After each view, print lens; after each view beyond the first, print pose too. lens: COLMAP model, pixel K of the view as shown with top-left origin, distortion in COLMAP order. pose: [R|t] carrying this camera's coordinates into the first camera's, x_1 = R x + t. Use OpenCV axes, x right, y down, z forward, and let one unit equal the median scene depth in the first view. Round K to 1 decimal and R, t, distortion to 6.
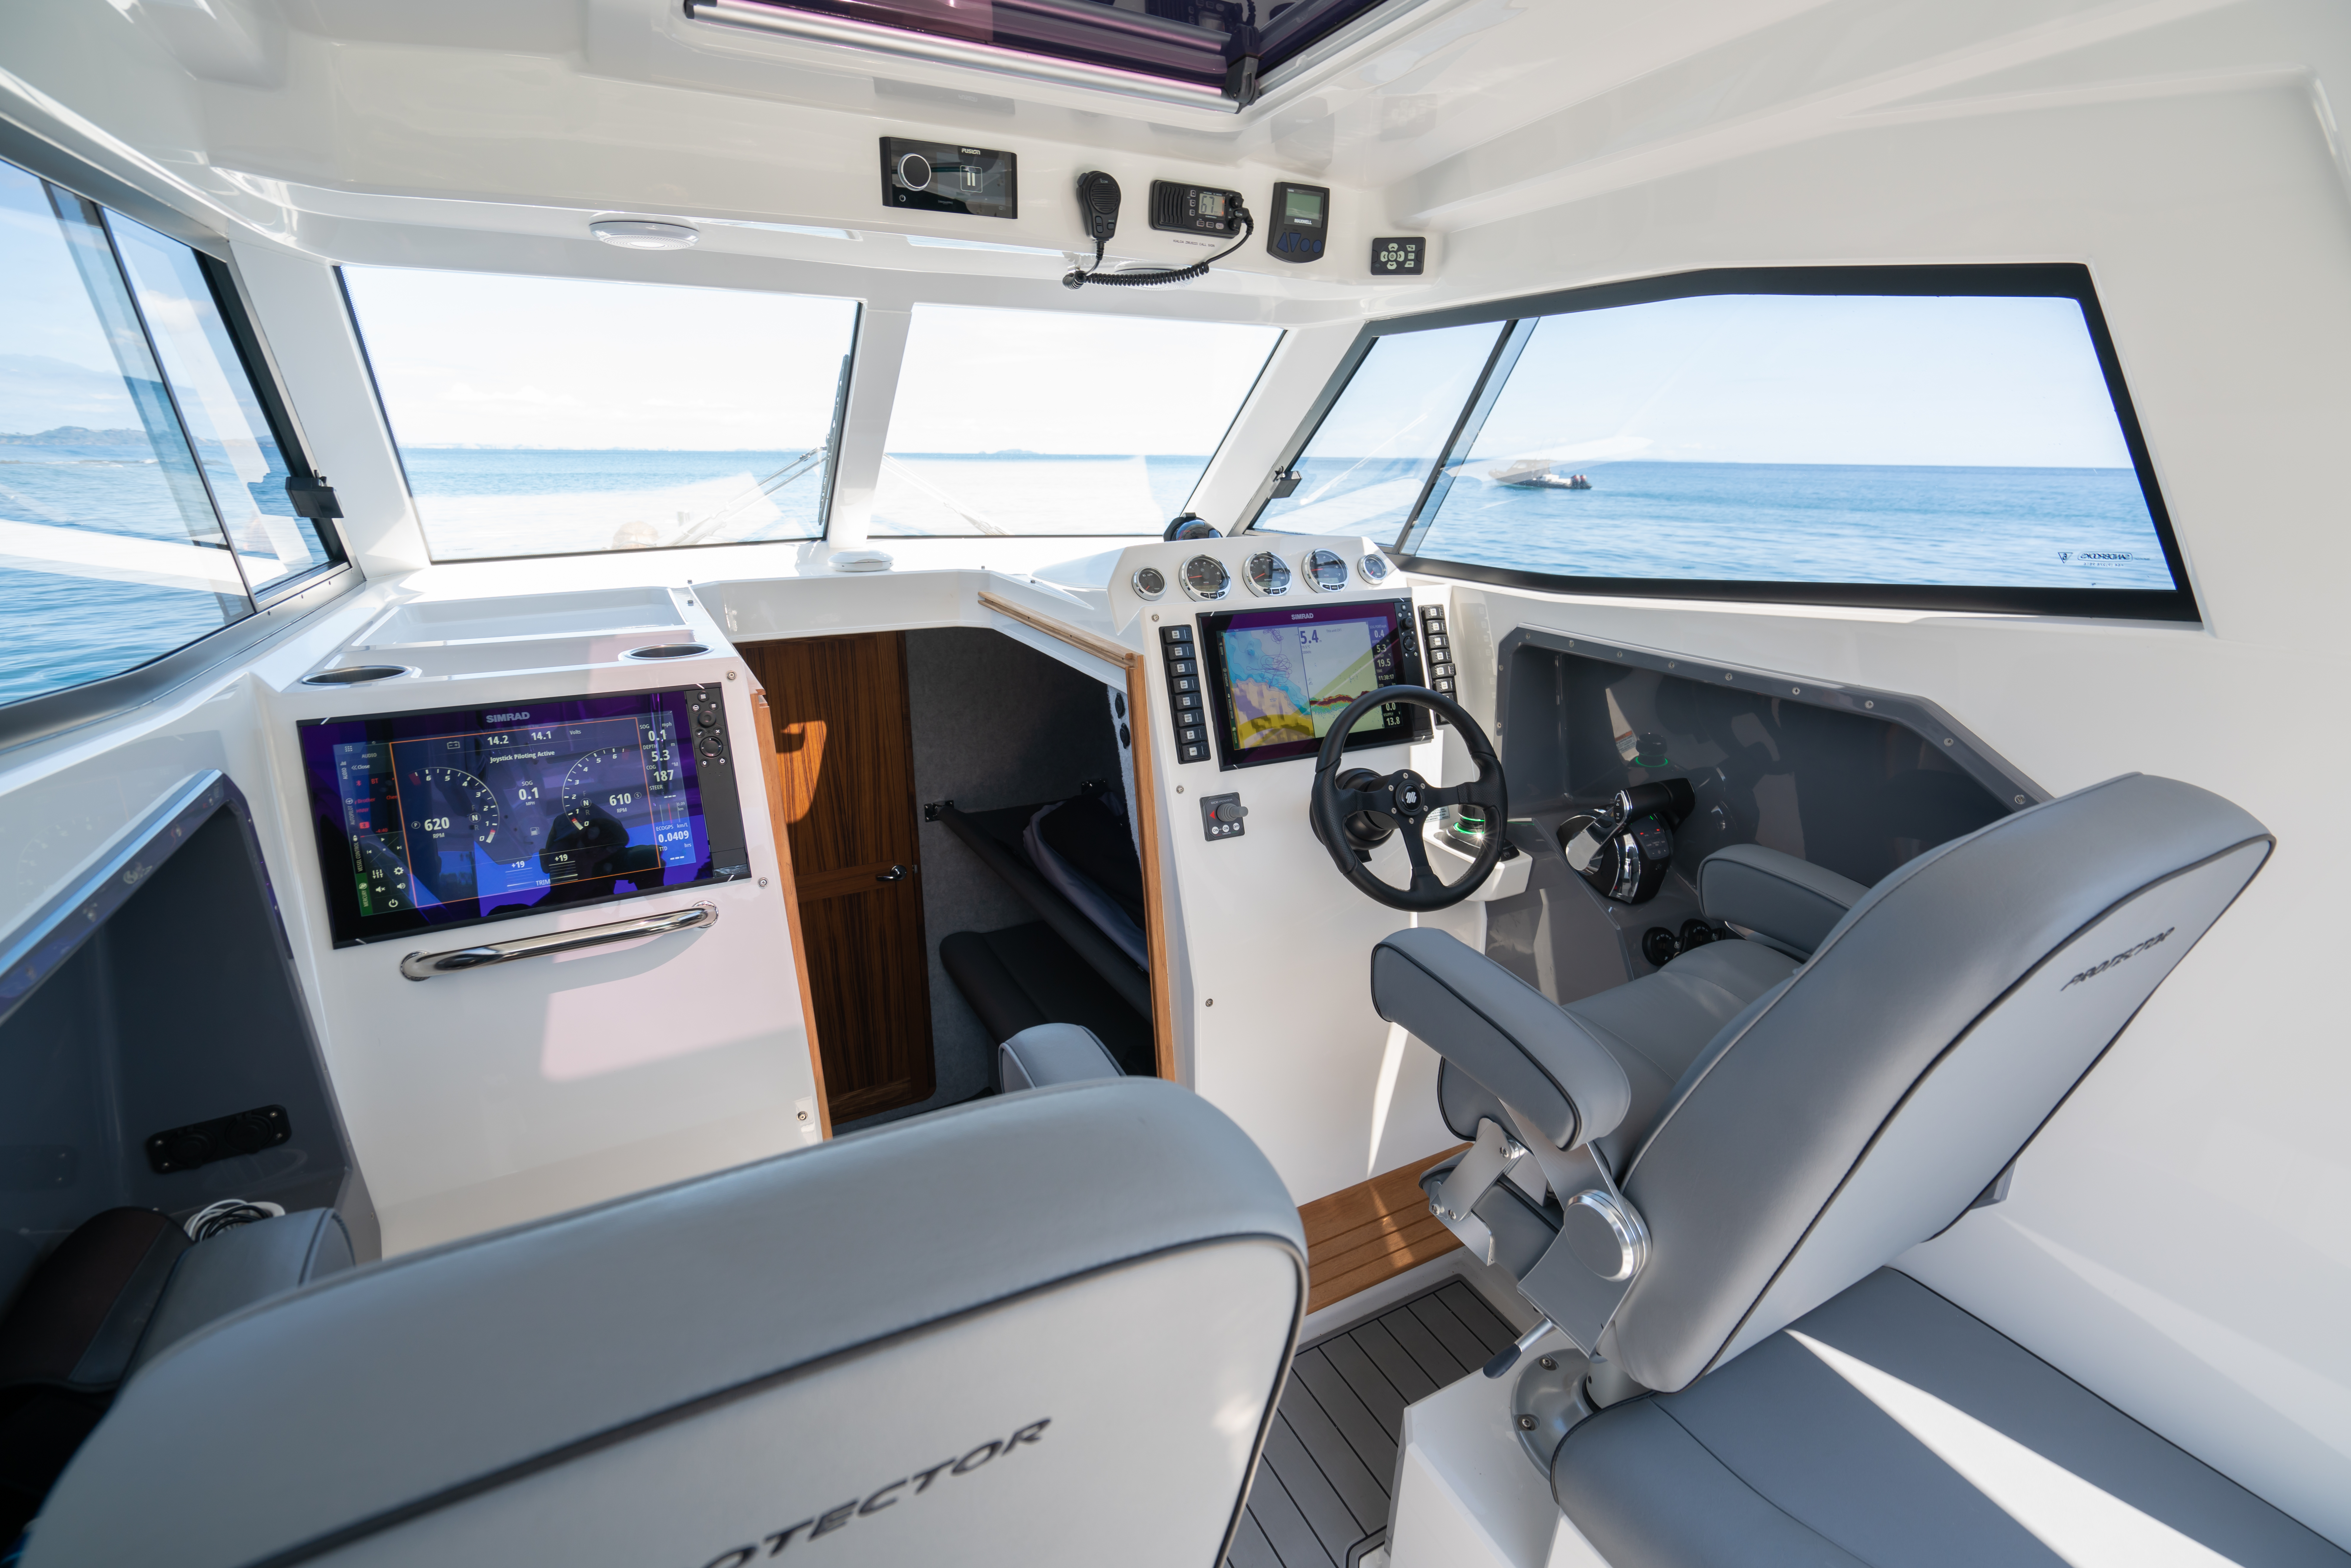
lens RADIAL K [[1058.1, 0, 1175.5], [0, 1058.1, 784.0], [0, 0, 1]] dist [-0.004628, 0.000320]
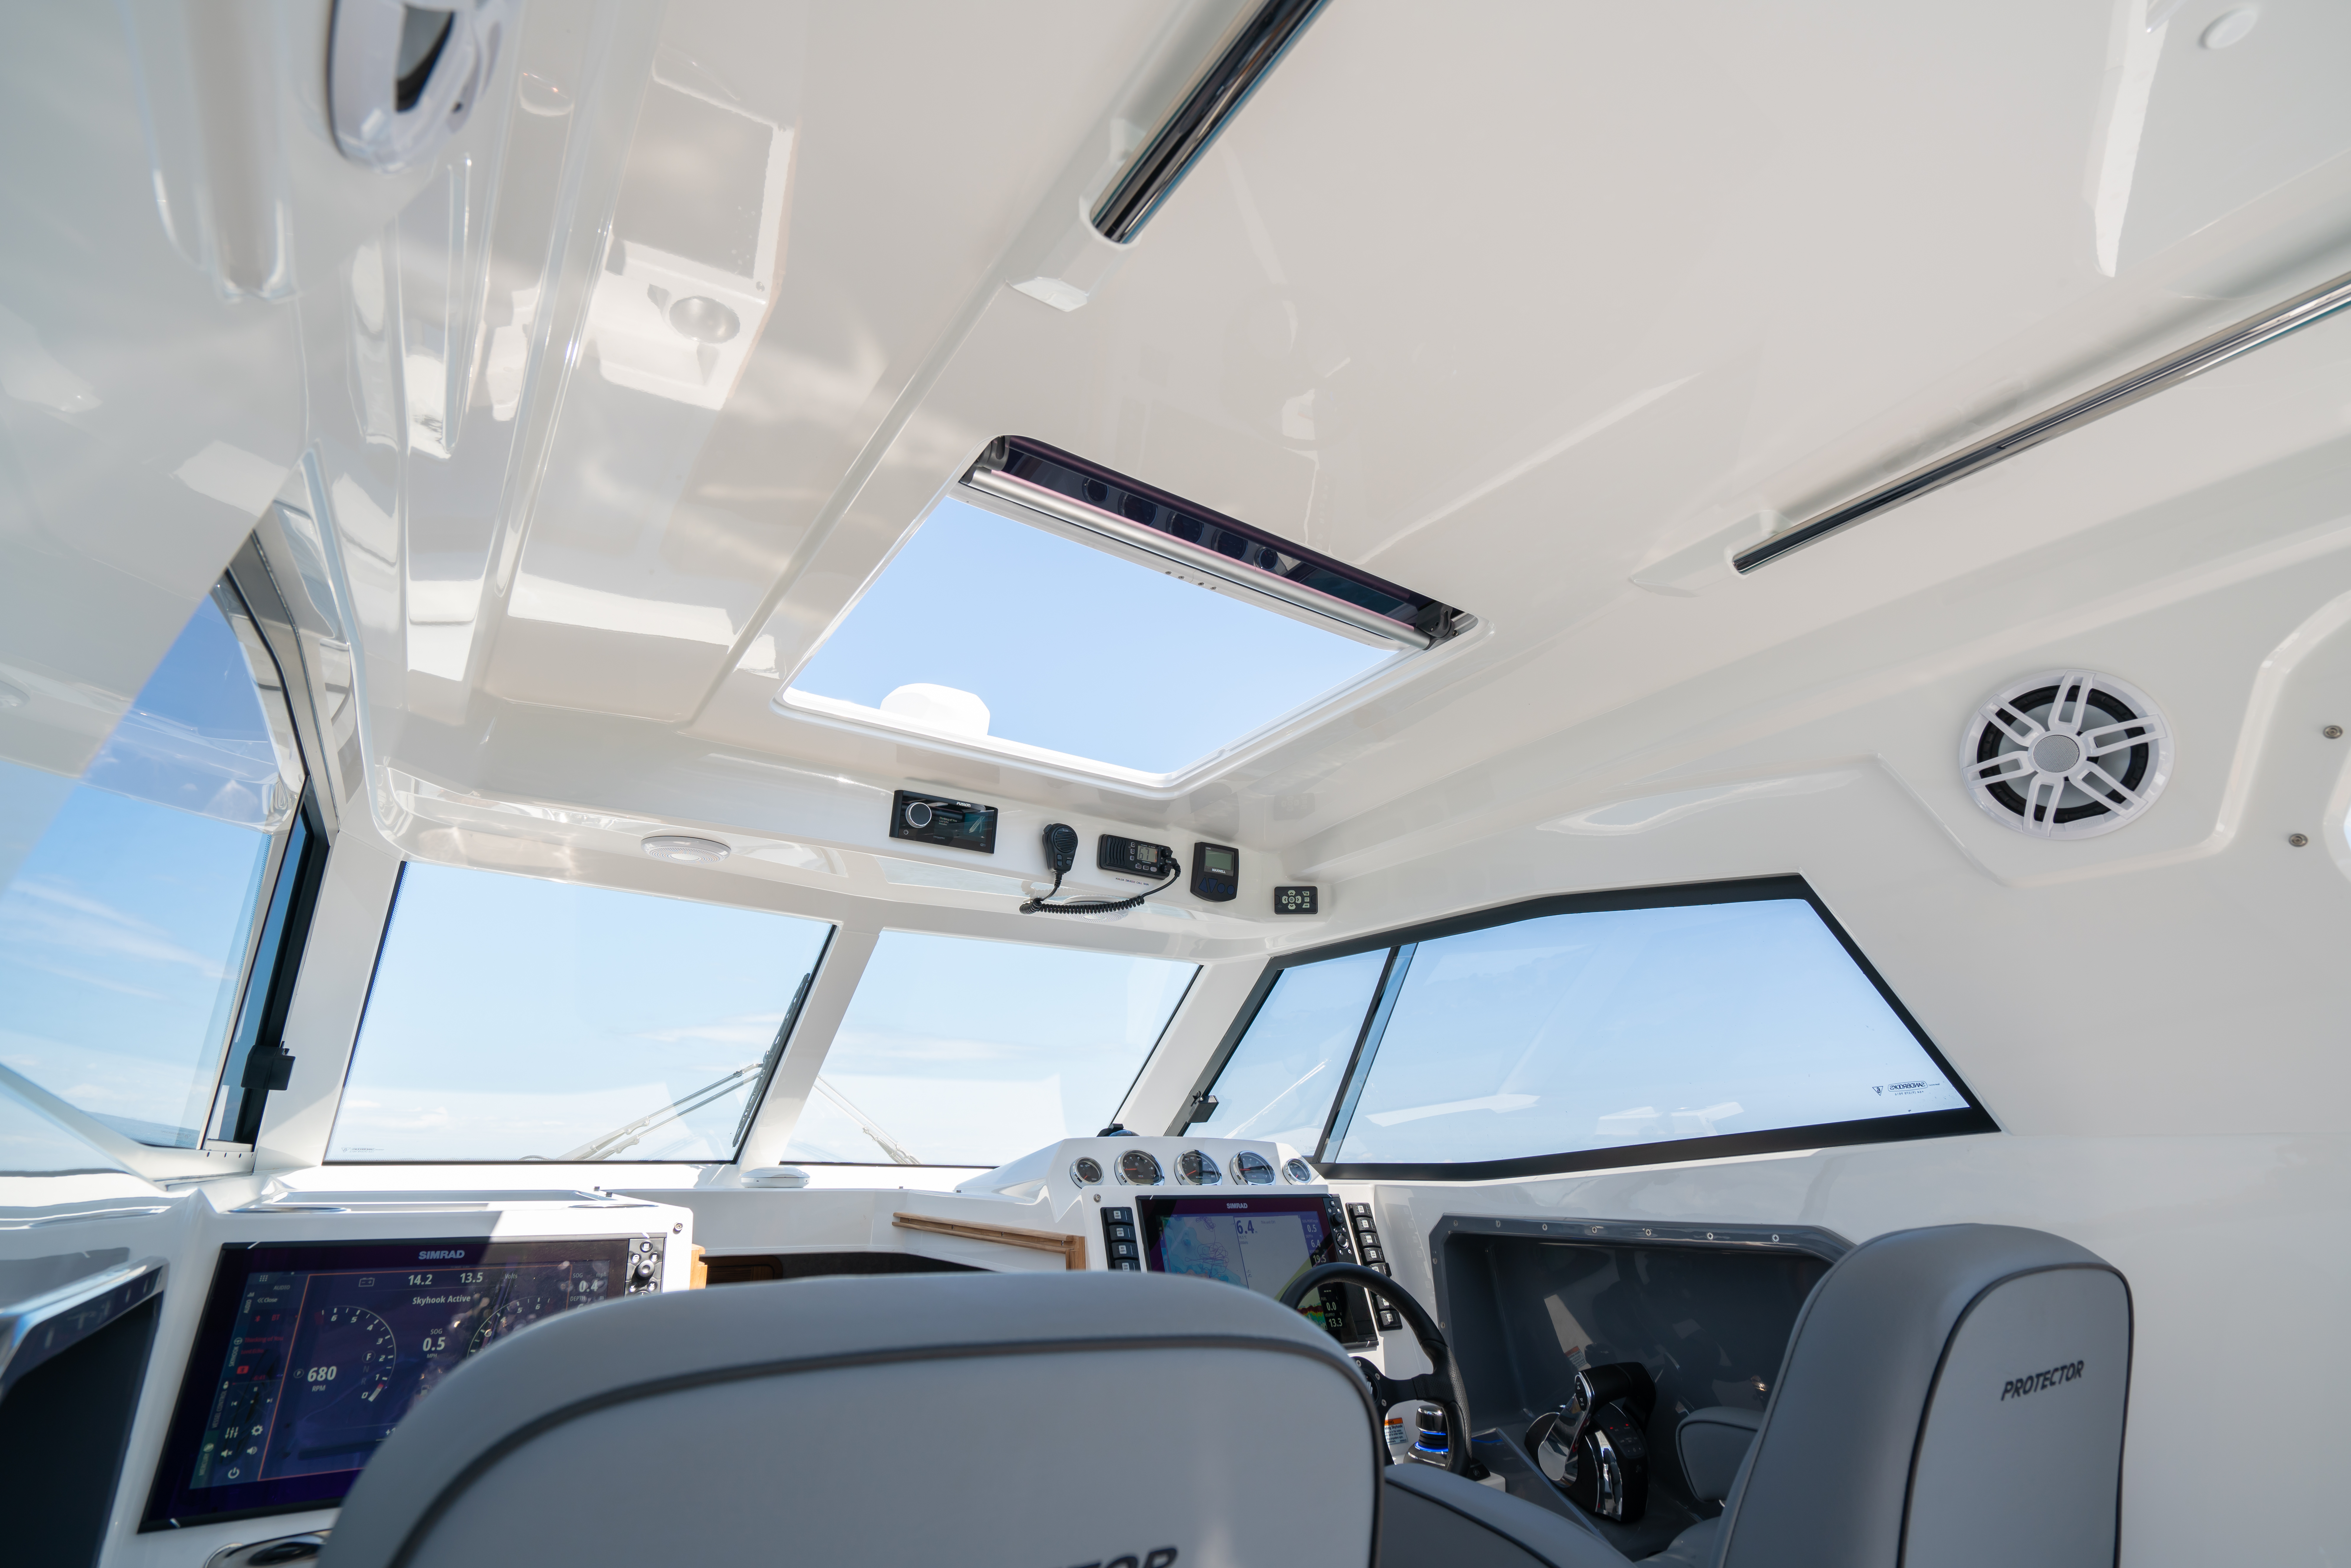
lens RADIAL K [[1121.8, 0, 1175.5], [0, 1121.8, 784.0], [0, 0, 1]] dist [-0.000152, 0.000332]
pose [[0.993821, 0.037256, 0.104554, -0.069380], [0.032743, 0.801653, -0.596892, 0.164217], [-0.106054, 0.596627, 0.795480, -0.097048]]
